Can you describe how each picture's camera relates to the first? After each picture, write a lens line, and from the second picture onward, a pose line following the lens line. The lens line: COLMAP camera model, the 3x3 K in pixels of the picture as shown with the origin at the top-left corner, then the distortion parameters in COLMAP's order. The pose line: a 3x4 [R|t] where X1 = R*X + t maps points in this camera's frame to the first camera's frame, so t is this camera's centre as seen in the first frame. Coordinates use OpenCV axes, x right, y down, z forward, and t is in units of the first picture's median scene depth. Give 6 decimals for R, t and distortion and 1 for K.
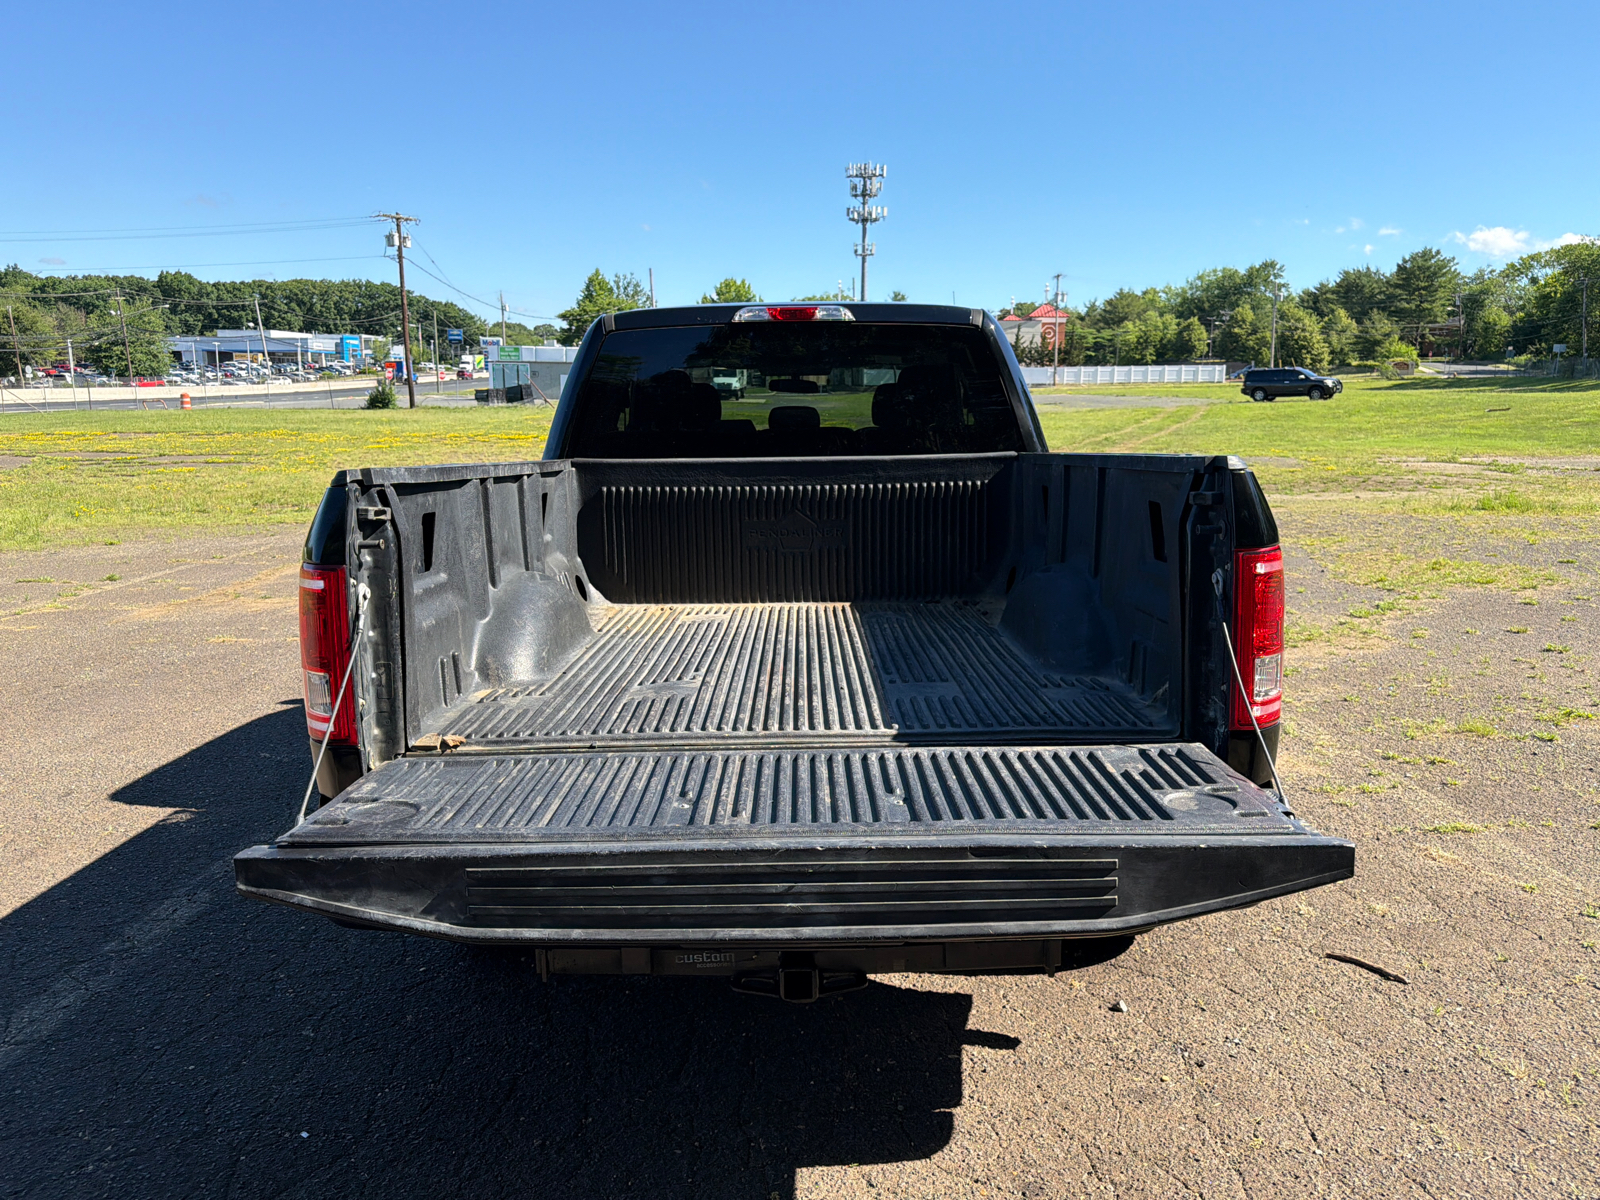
lens RADIAL K [[1193.0, 0, 794.4], [0, 1193.0, 629.6], [0, 0, 1]] dist [0.051986, -0.068525]
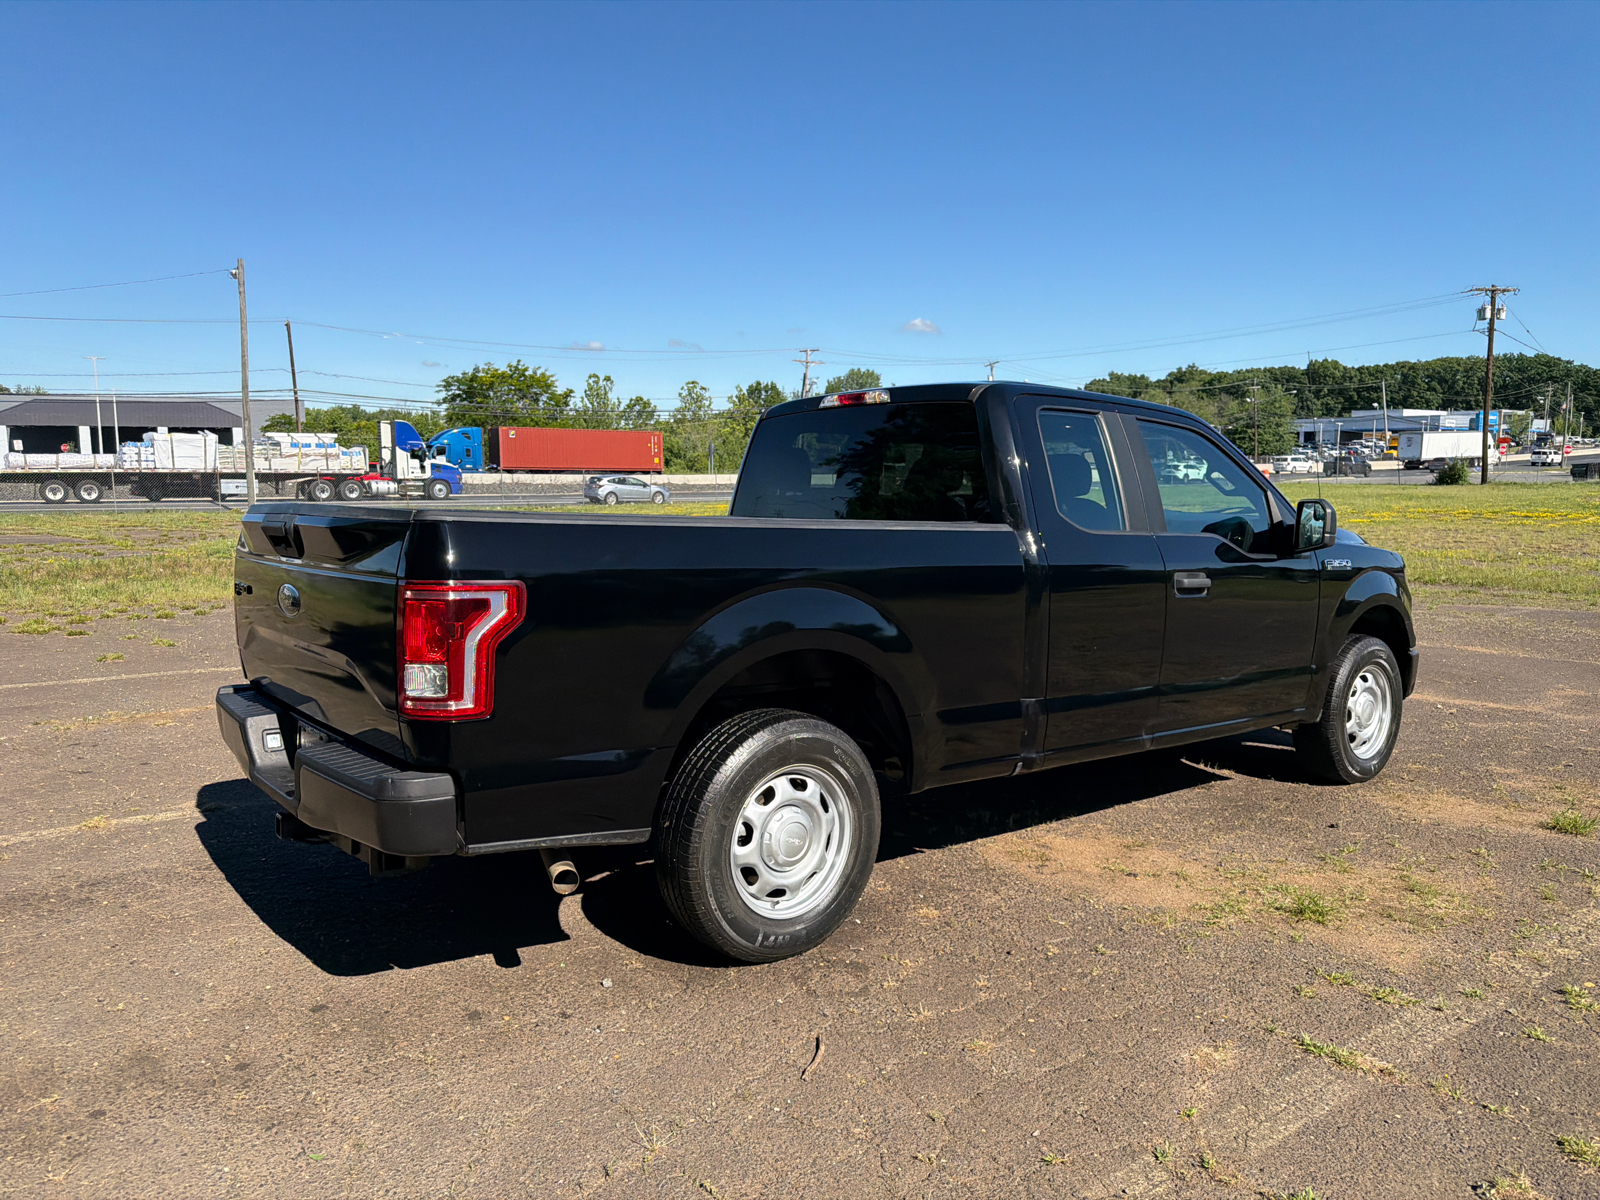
lens RADIAL K [[1113.7, 0, 794.0], [0, 1113.7, 635.1], [0, 0, 1]] dist [0.134371, -0.209320]
pose [[0.622041, 0.109733, -0.775258, 0.104426], [-0.148240, 0.988728, 0.021006, -0.006140], [0.768824, 0.101857, 0.631296, 0.035821]]
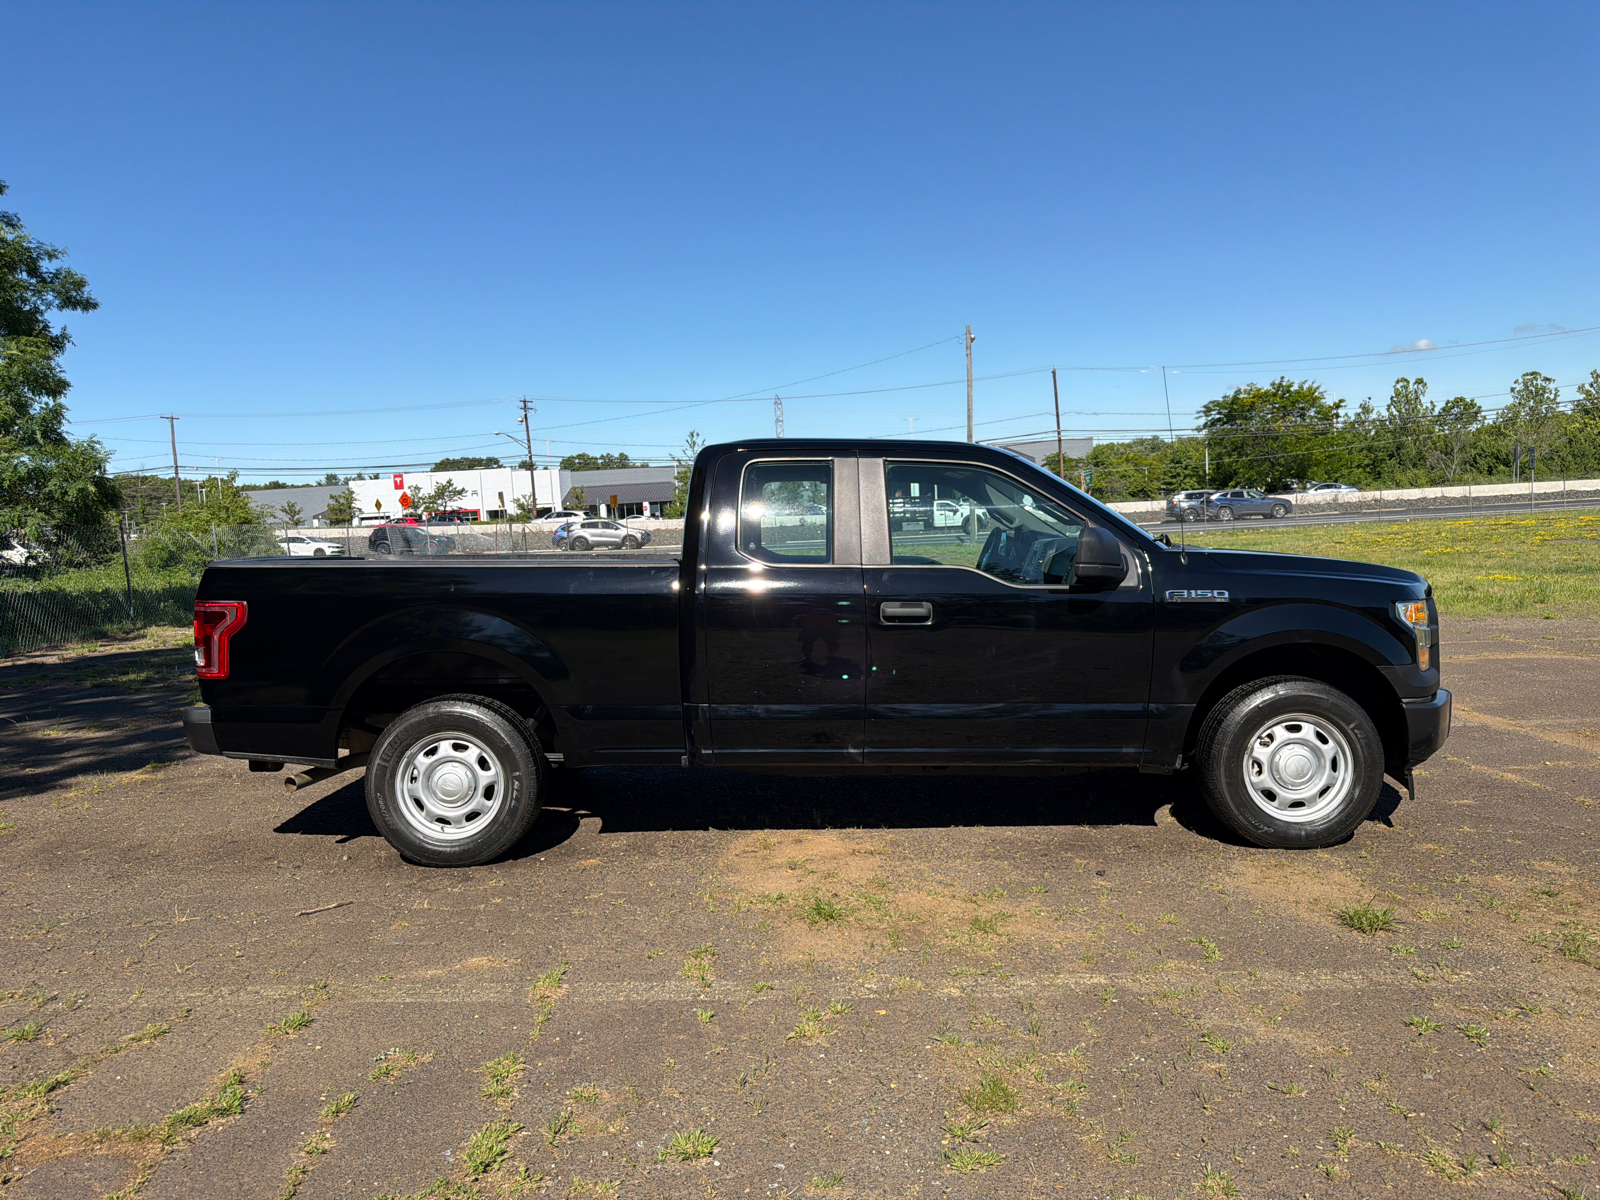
lens RADIAL K [[1124.2, 0, 799.5], [0, 1124.2, 627.6], [0, 0, 1]] dist [0.051481, -0.066770]
pose [[-0.008336, 0.095260, -0.995418, 0.175939], [-0.143580, 0.985023, 0.095468, -0.027715], [0.989604, 0.143718, 0.005466, 0.151268]]
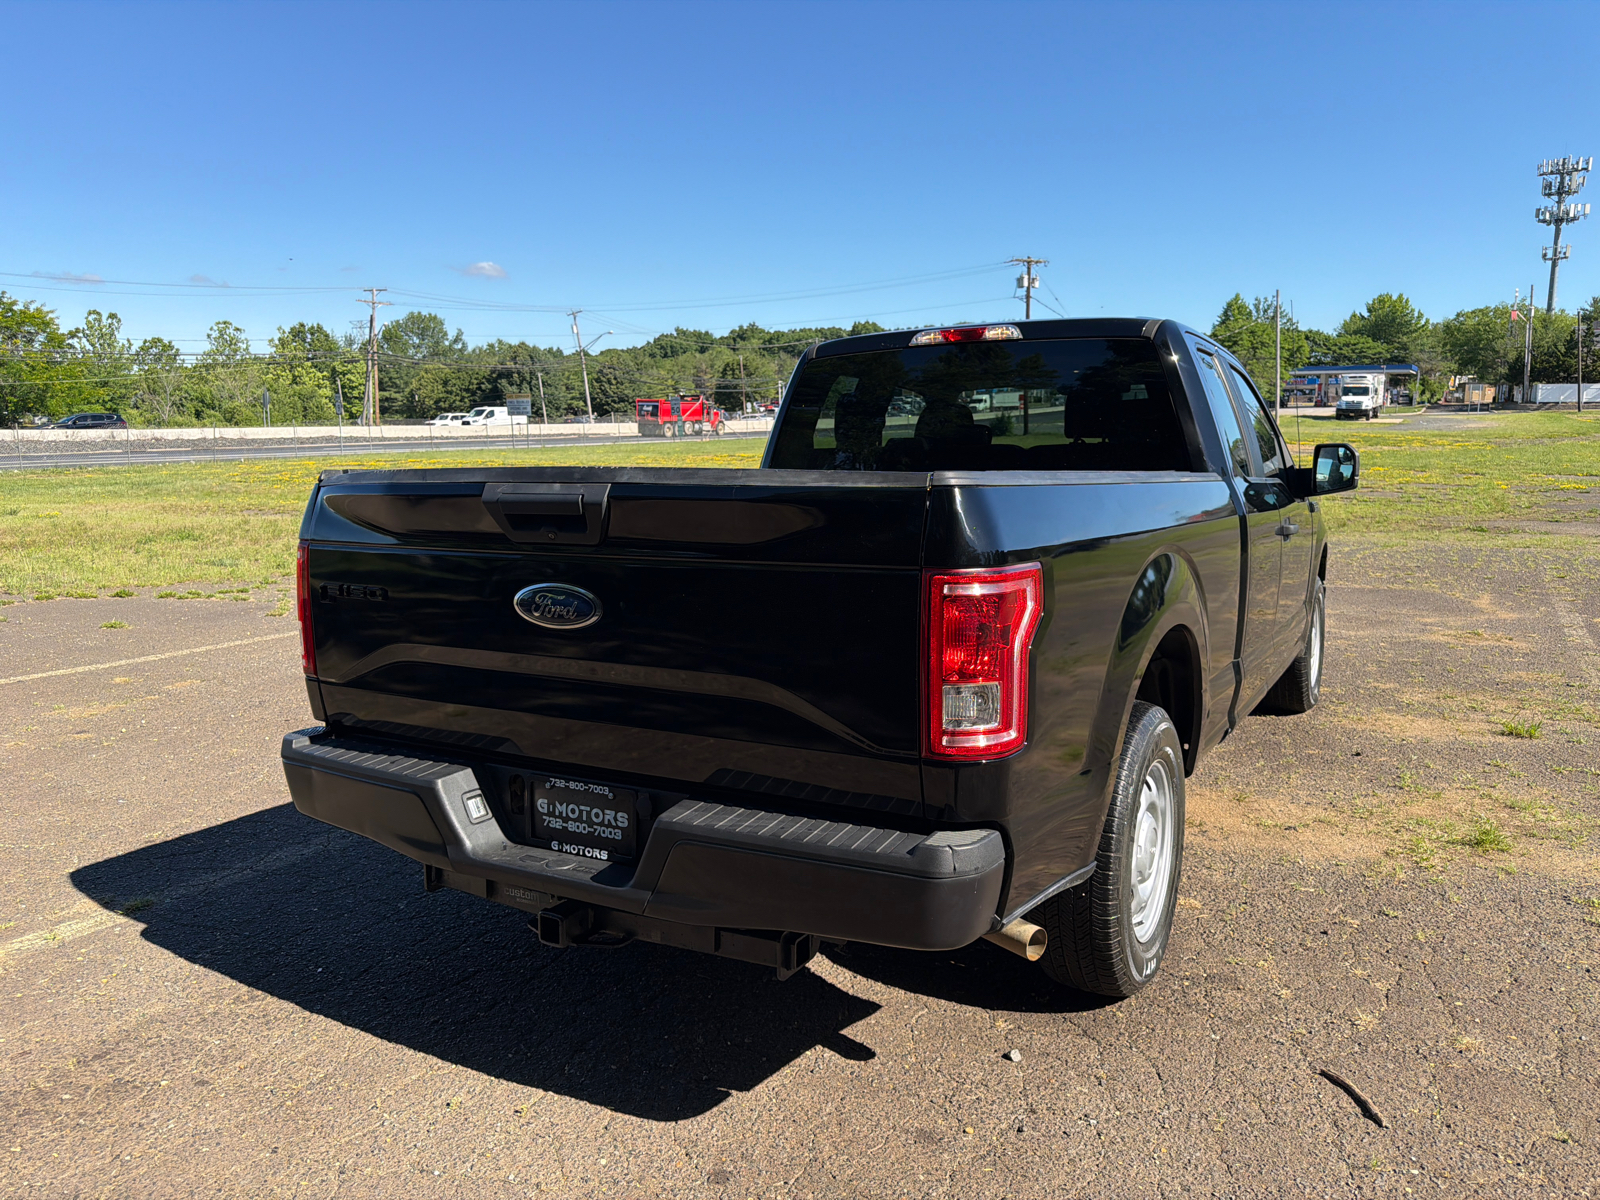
lens RADIAL K [[1124.2, 0, 799.5], [0, 1124.2, 627.6], [0, 0, 1]] dist [0.051481, -0.066770]
pose [[0.866415, 0.081023, -0.492707, 0.046872], [-0.087170, 0.996138, 0.010523, -0.001322], [0.491657, 0.033832, 0.870132, 0.011783]]
